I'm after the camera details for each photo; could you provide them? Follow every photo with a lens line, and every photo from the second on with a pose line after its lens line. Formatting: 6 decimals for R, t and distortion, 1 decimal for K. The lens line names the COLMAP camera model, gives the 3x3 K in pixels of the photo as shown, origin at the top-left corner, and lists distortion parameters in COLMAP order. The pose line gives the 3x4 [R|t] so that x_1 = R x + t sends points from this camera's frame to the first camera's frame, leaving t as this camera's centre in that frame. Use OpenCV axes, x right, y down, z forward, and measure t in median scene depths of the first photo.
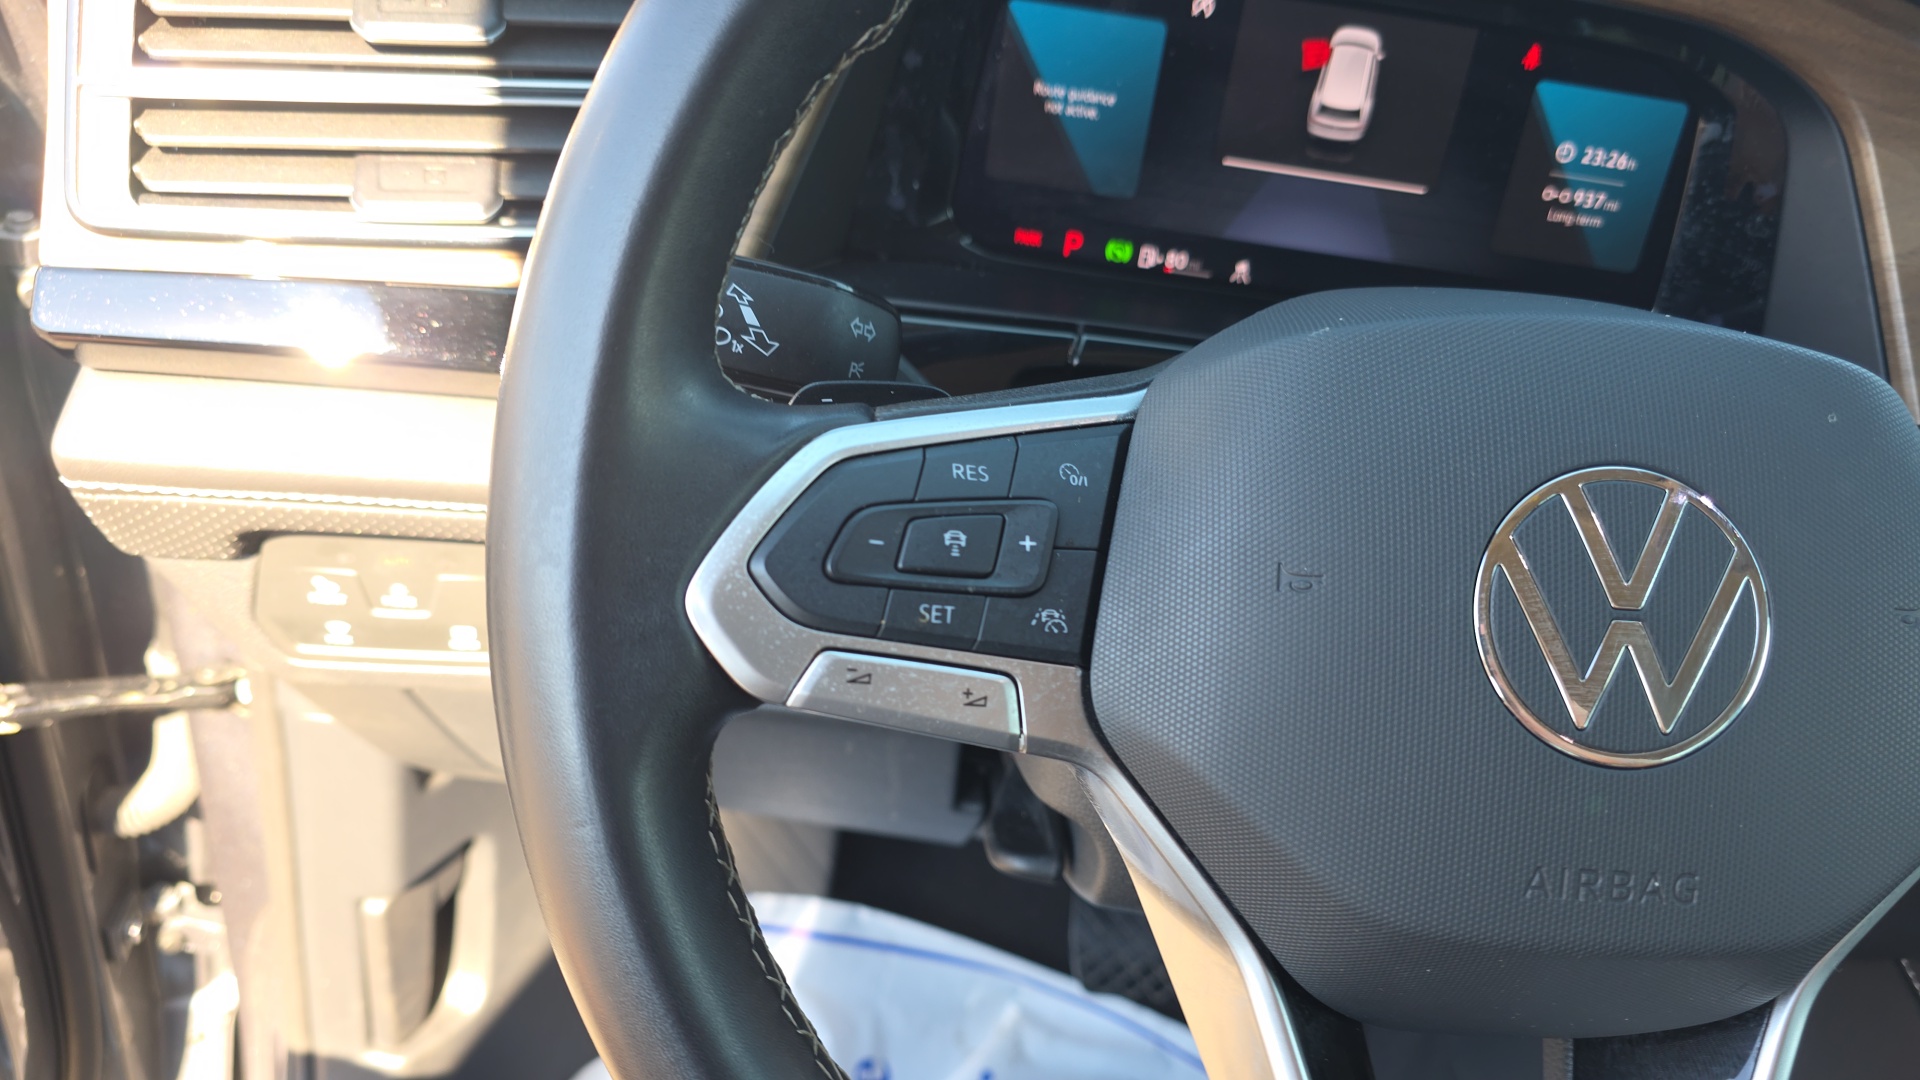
lens RADIAL K [[1334.3, 0, 968.8], [0, 1334.3, 580.2], [0, 0, 1]] dist [0.003363, -0.025355]
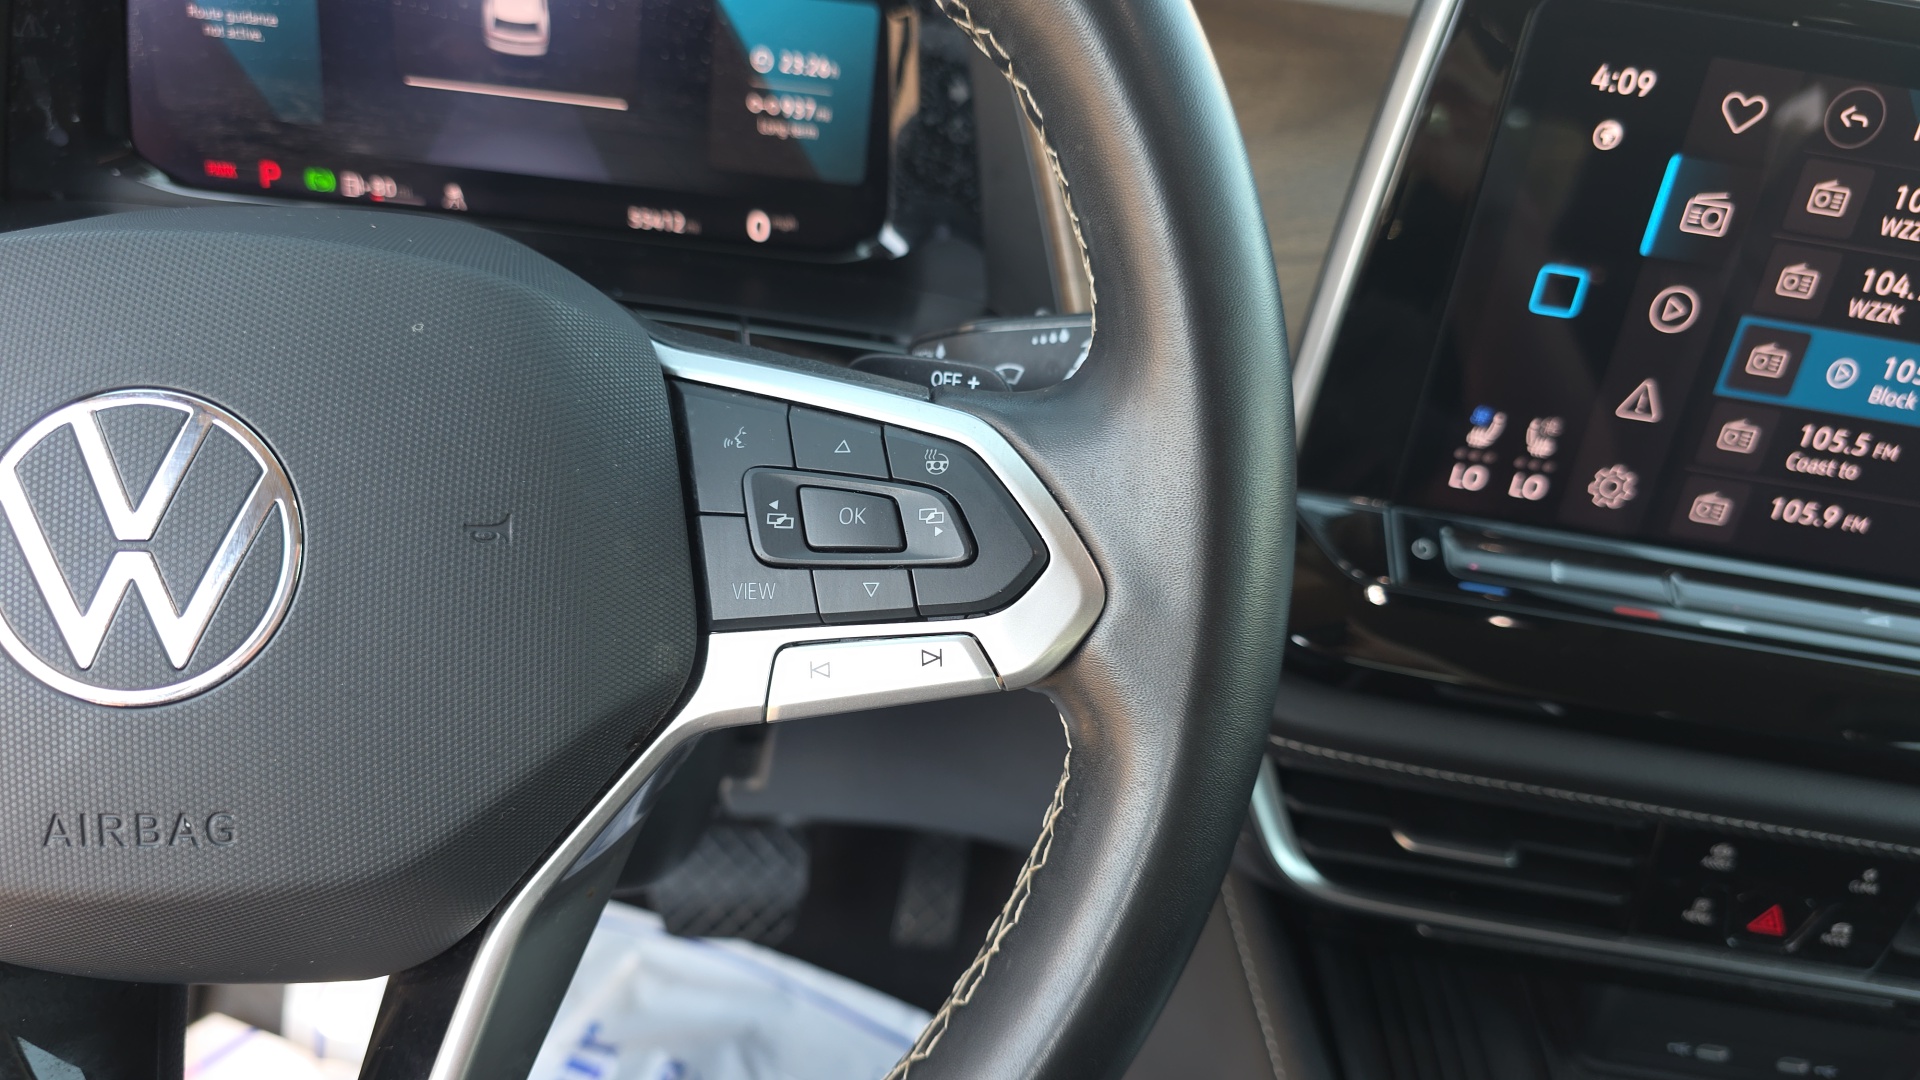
lens RADIAL K [[1340.4, 0, 952.1], [0, 1340.4, 570.1], [0, 0, 1]] dist [0.011289, -0.038943]
pose [[0.997250, -0.049832, 0.054862, 0.515386], [0.047784, 0.998133, 0.038030, 0.017870], [-0.056655, -0.035304, 0.997769, 0.007577]]
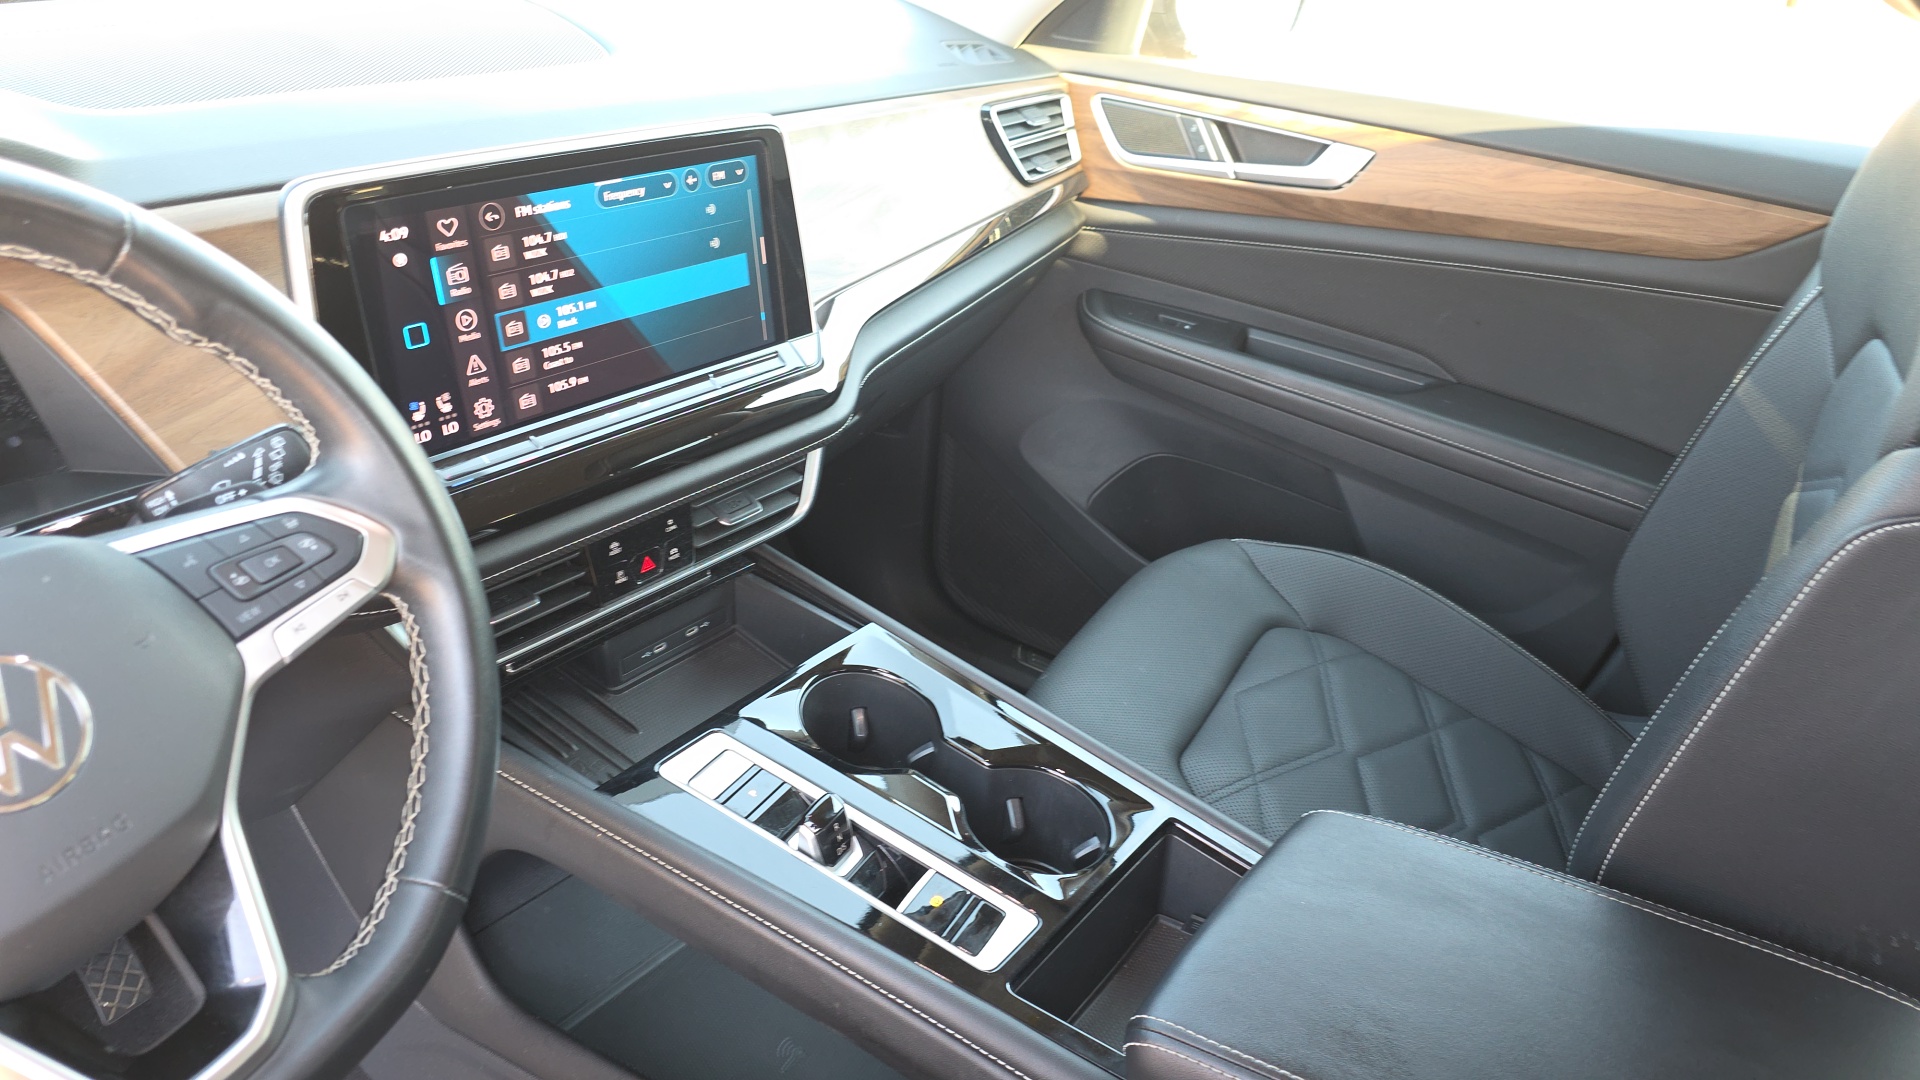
lens RADIAL K [[1287.3, 0, 954.3], [0, 1287.3, 535.4], [0, 0, 1]] dist [0.042077, -0.064878]
pose [[0.456553, -0.503695, 0.733383, -0.049572], [0.444900, 0.843096, 0.302083, -0.082610], [-0.770470, 0.188365, 0.609011, -0.620945]]
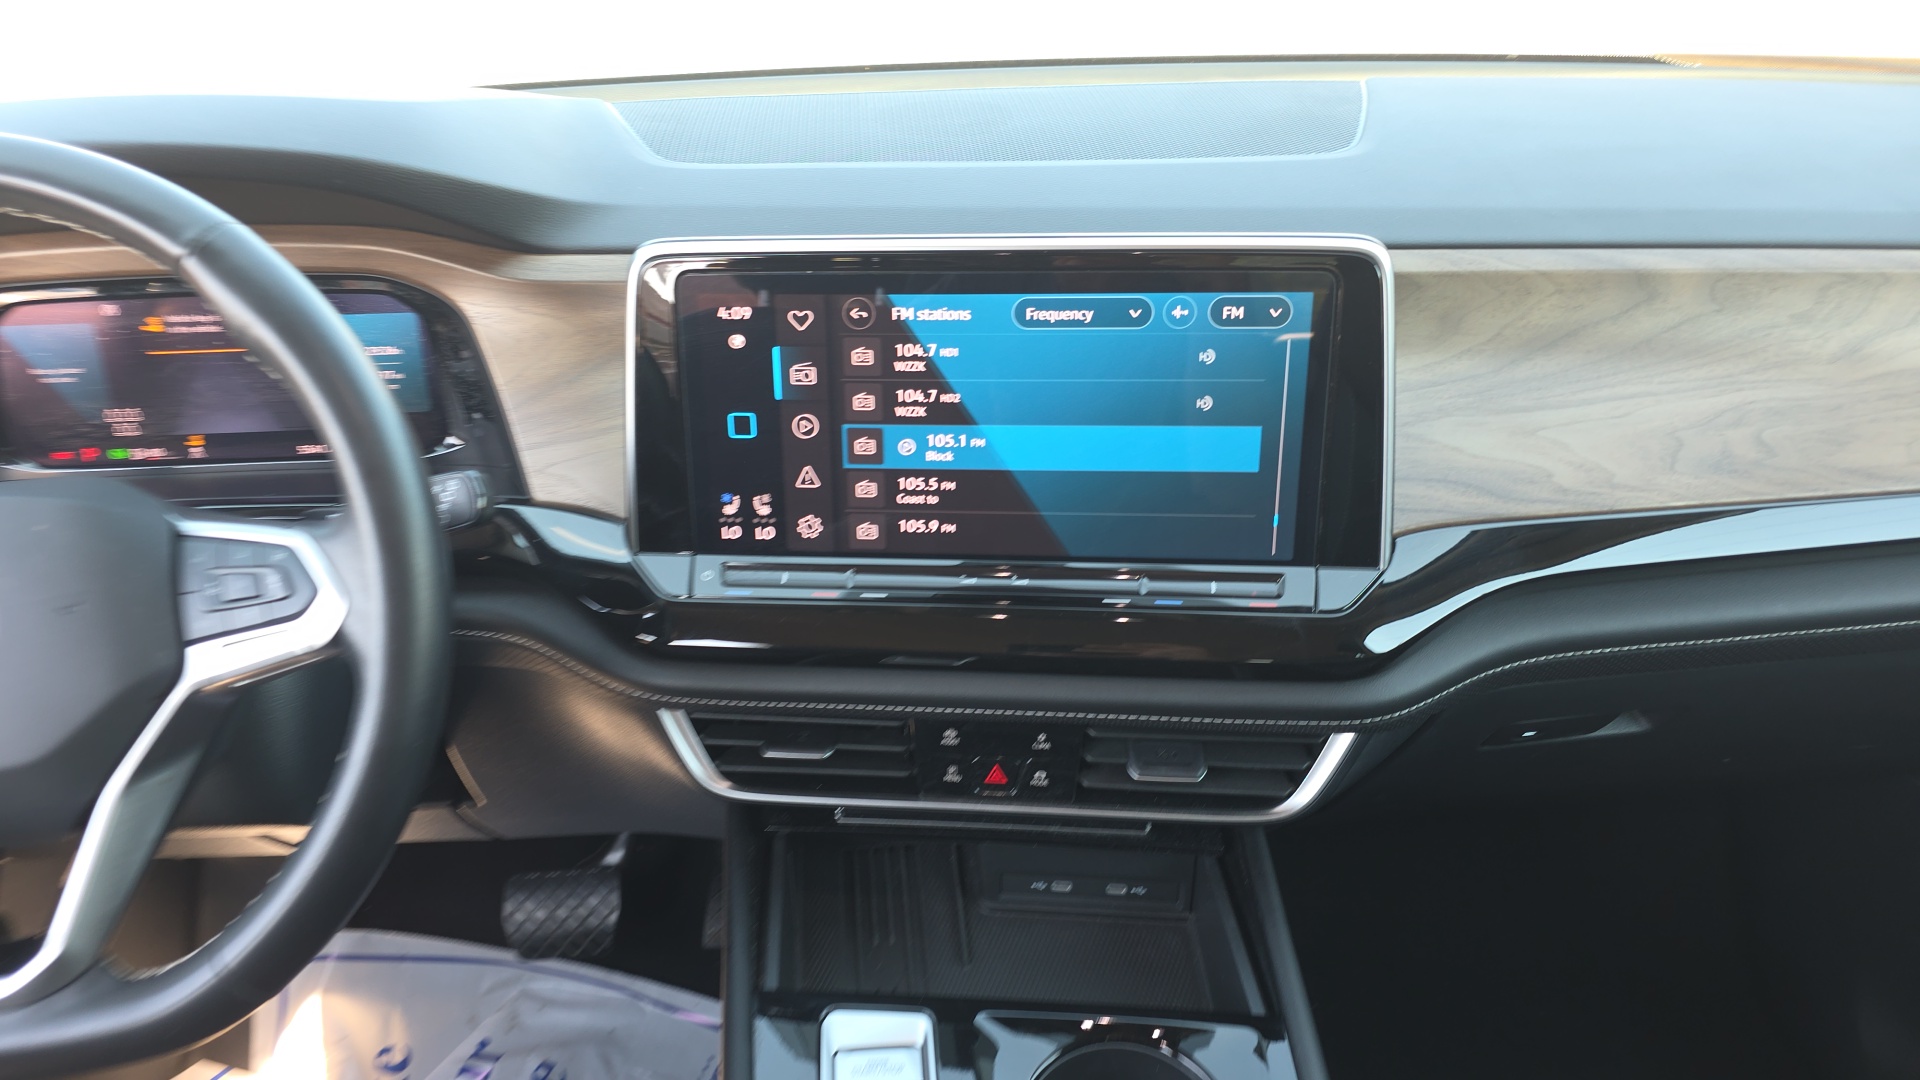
lens RADIAL K [[1281.7, 0, 930.7], [0, 1281.7, 563.0], [0, 0, 1]] dist [0.053686, -0.059541]
pose [[0.984116, -0.177521, -0.001028, 1.119136], [0.176852, 0.980877, -0.081260, 0.200360], [0.015434, 0.079787, 0.996692, -0.599612]]
